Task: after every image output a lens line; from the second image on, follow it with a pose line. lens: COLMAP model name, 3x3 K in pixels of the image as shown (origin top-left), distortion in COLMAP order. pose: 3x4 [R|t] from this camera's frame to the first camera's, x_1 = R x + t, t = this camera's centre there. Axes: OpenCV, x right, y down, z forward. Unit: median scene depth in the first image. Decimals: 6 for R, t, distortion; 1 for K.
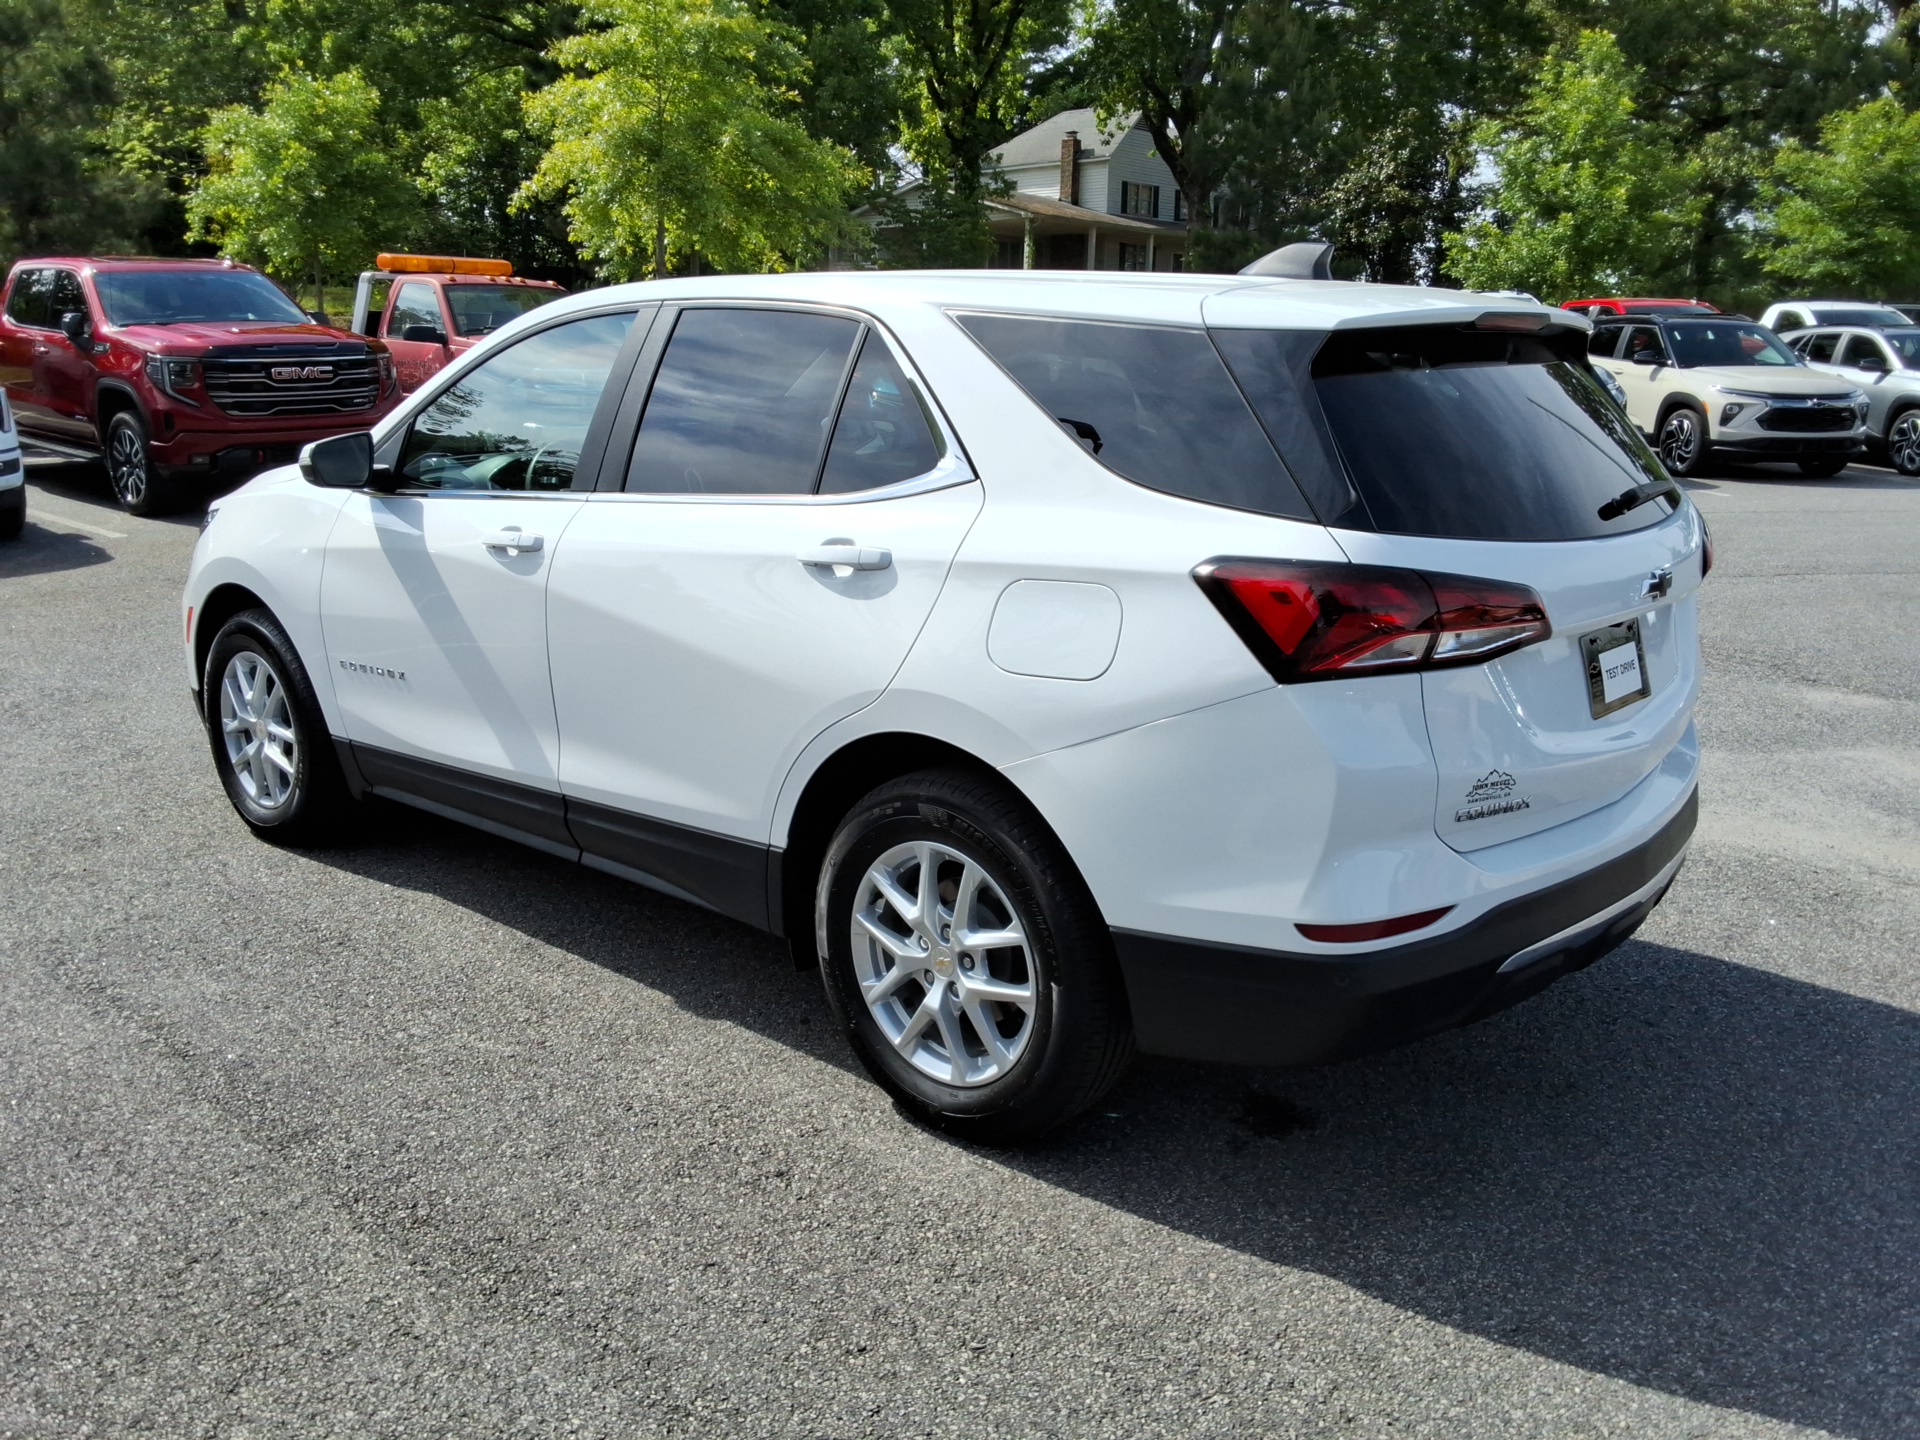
lens RADIAL K [[1561.3, 0, 959.4], [0, 1561.3, 682.4], [0, 0, 1]] dist [0.099505, -0.171321]
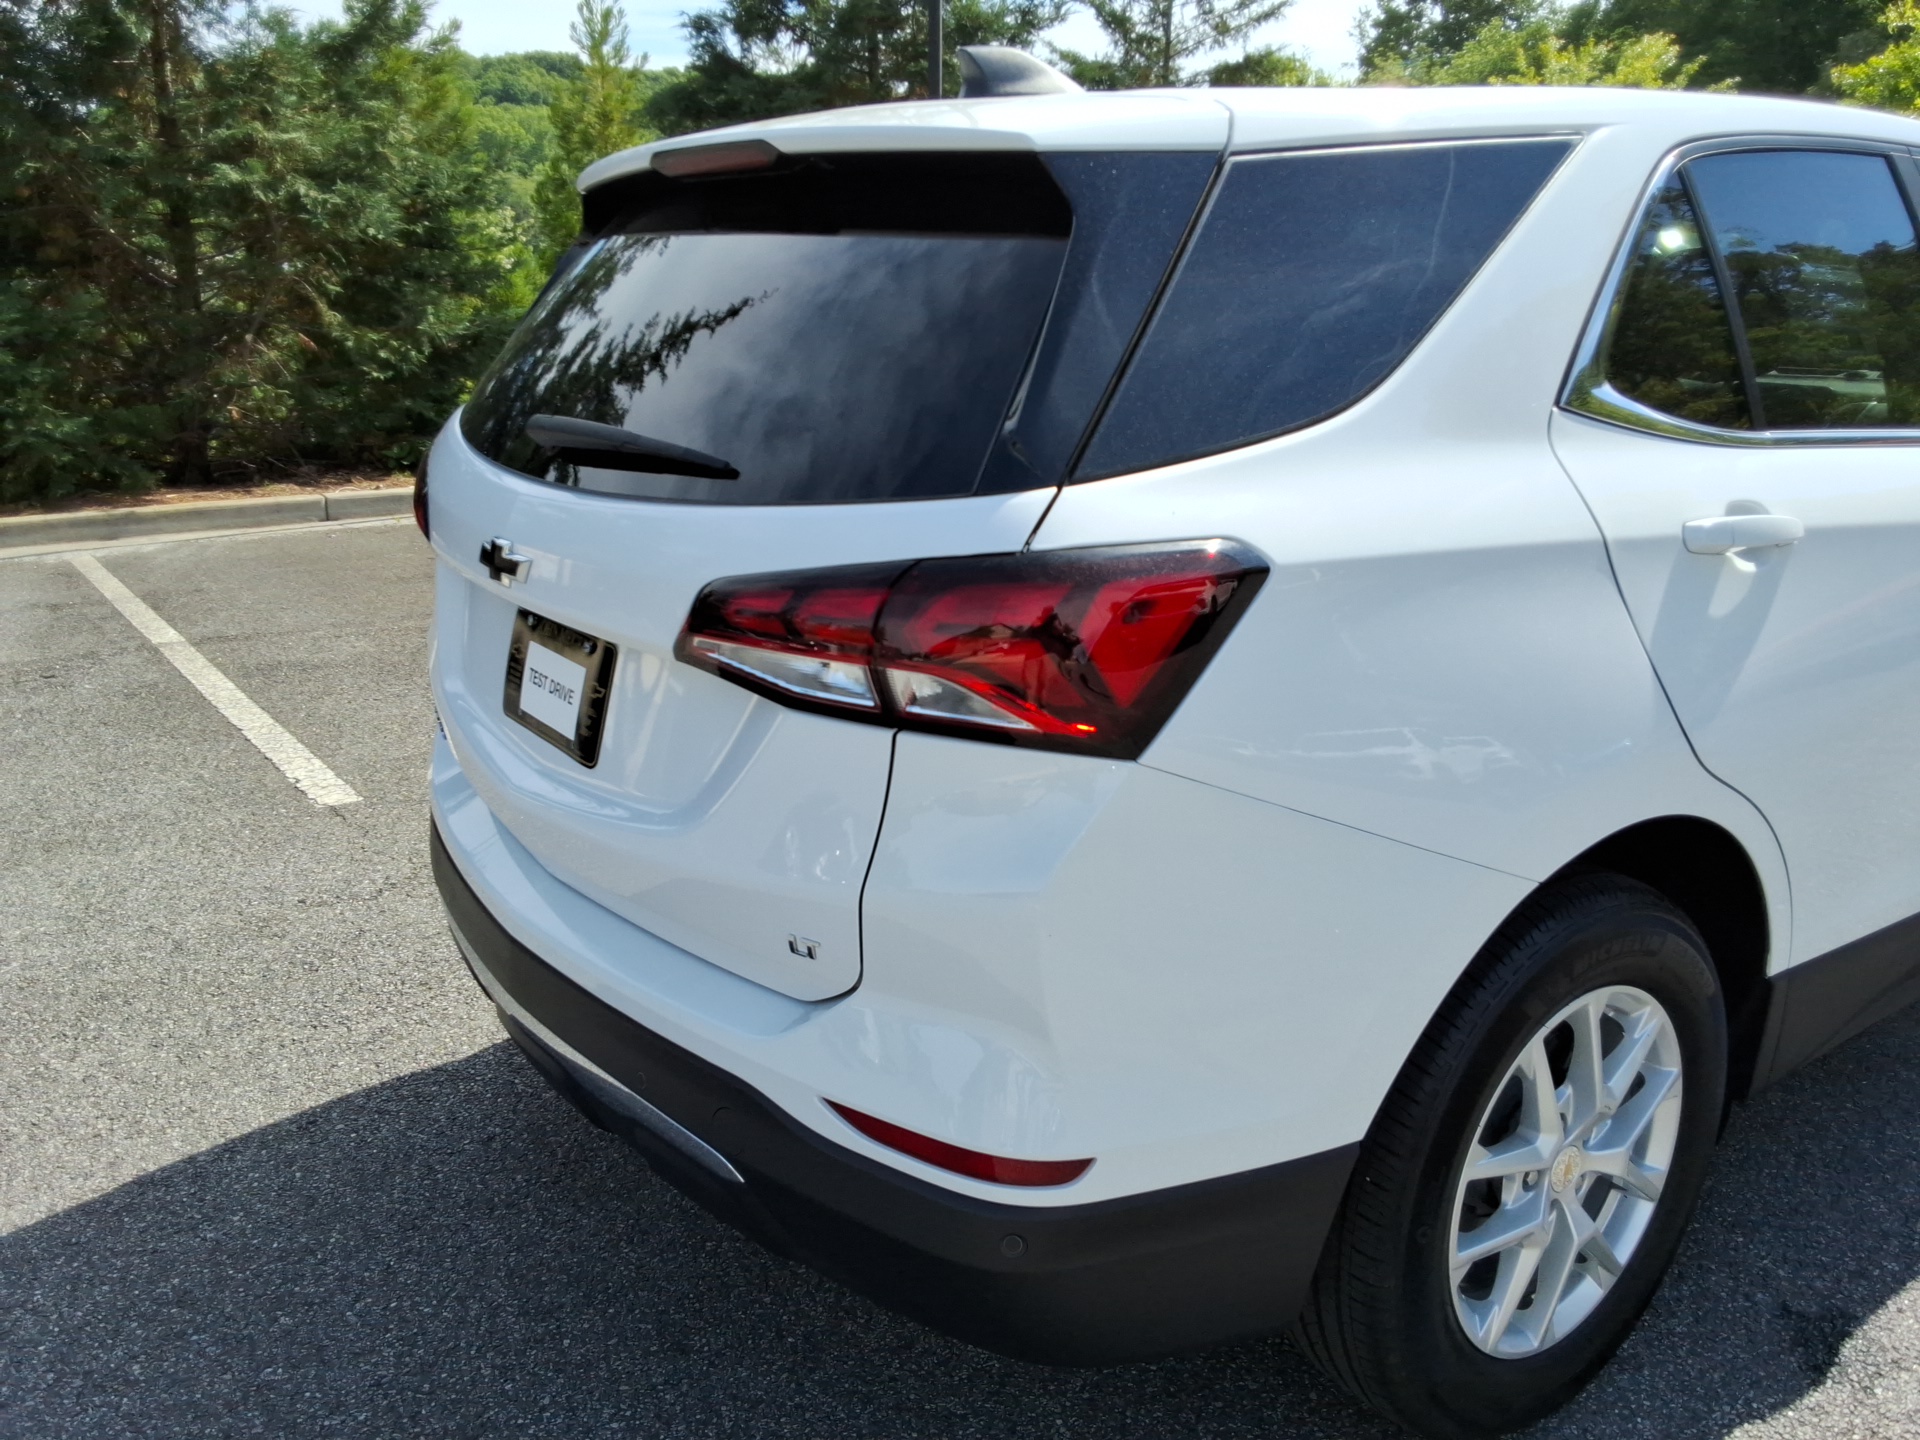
lens RADIAL K [[1562.5, 0, 950.5], [0, 1562.5, 687.3], [0, 0, 1]] dist [0.165325, -0.290314]
pose [[-0.241607, 0.241787, -0.939769, 0.201321], [-0.206986, 0.933330, 0.293345, -0.047790], [0.948041, 0.265394, -0.175453, 0.255011]]
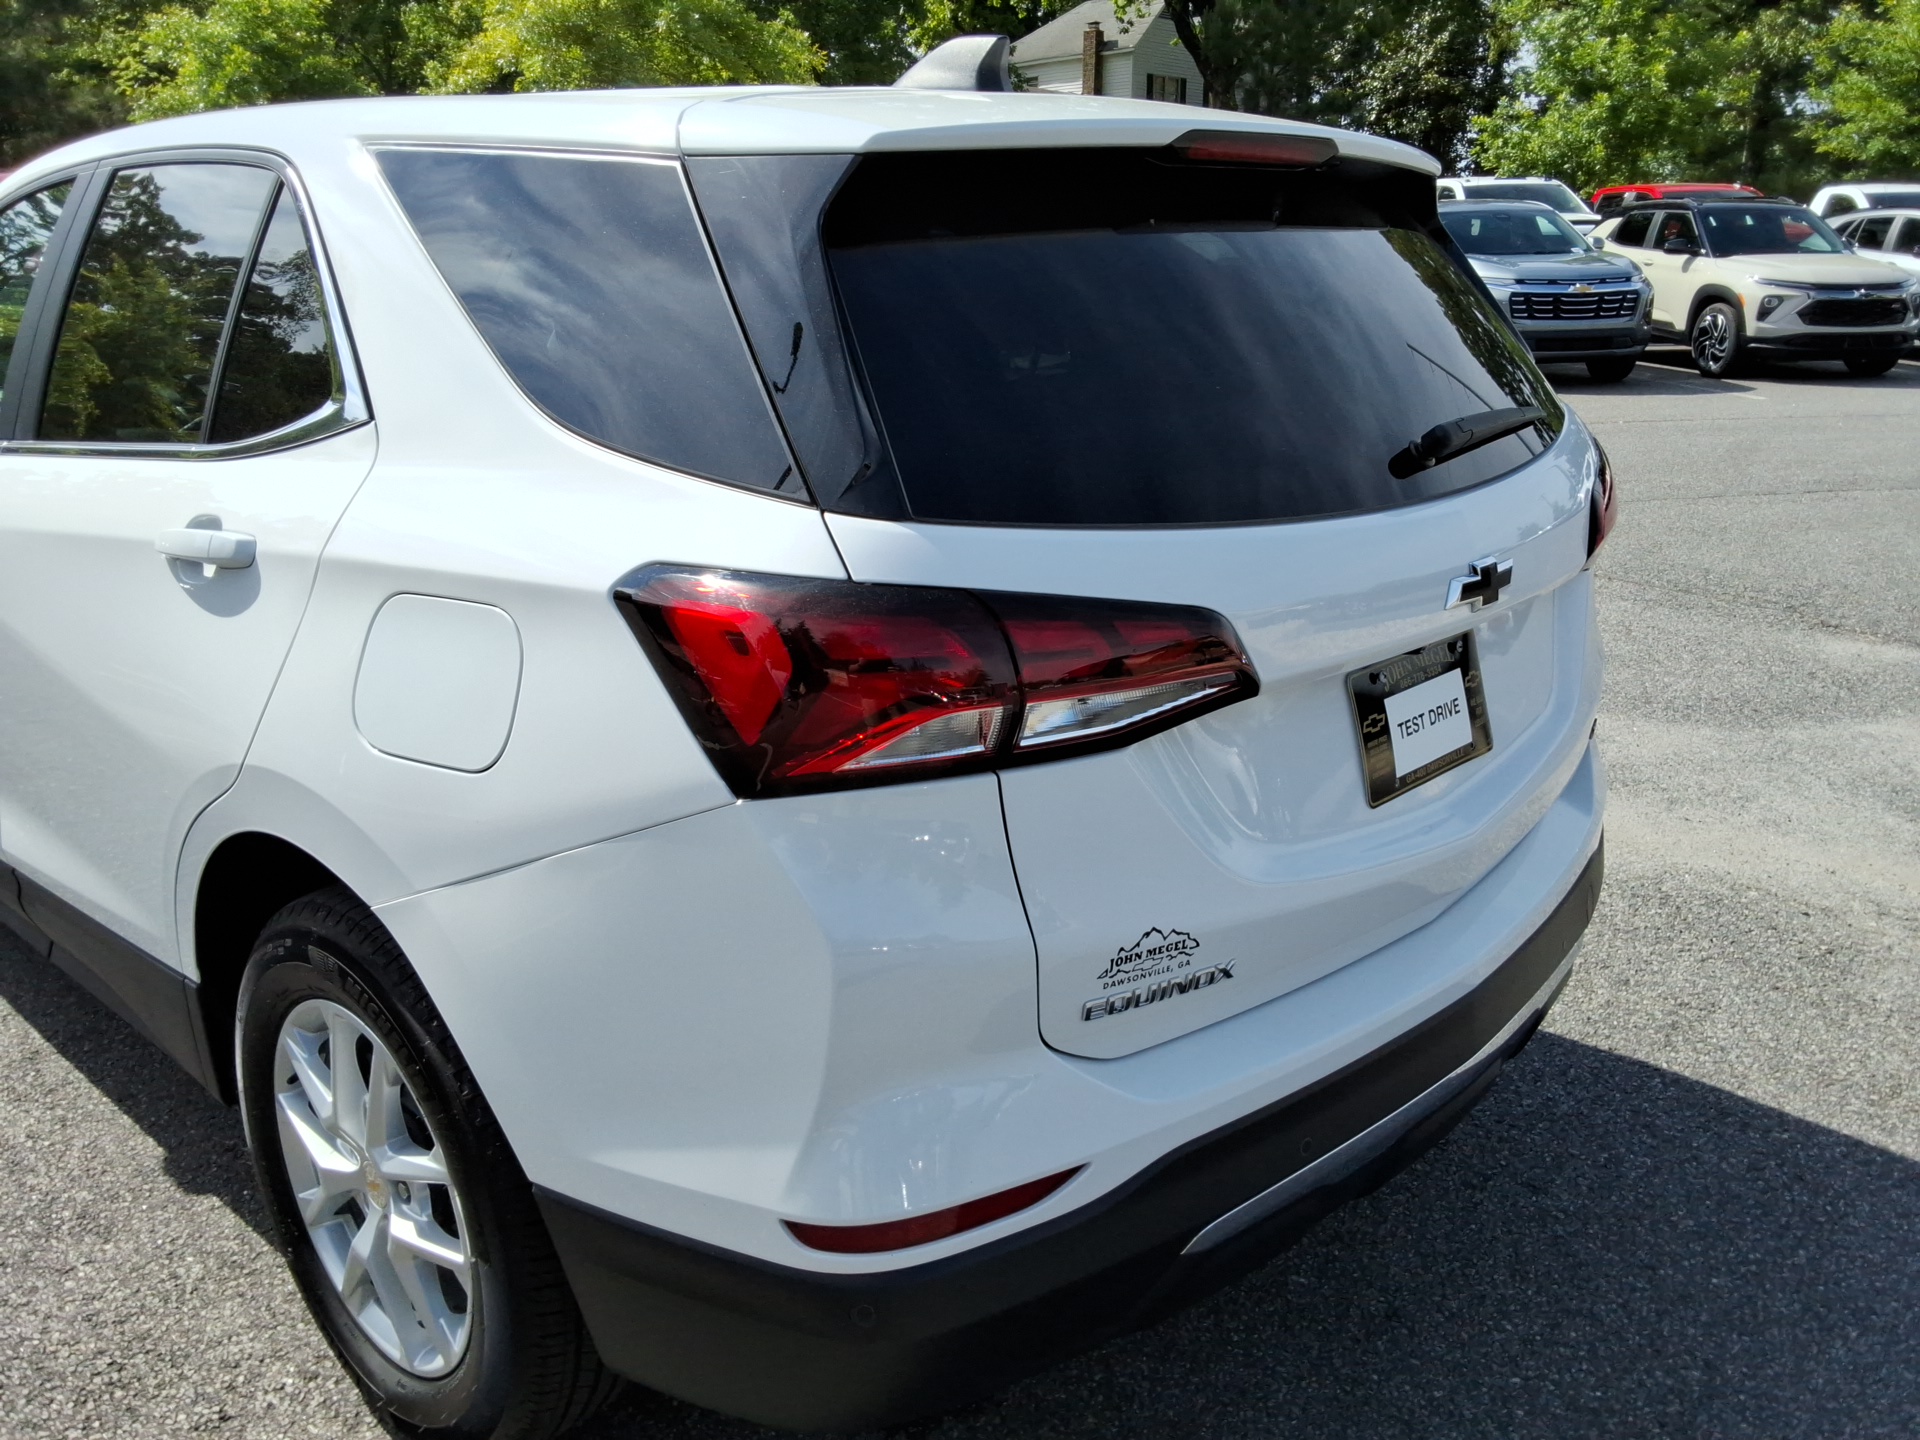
lens RADIAL K [[1559.9, 0, 968.3], [0, 1559.9, 681.6], [0, 0, 1]] dist [0.080931, -0.139803]
pose [[0.999570, -0.012720, -0.026422, 0.050559], [0.014147, 0.998412, 0.054532, -0.011590], [0.025686, -0.054882, 0.998162, 0.076092]]
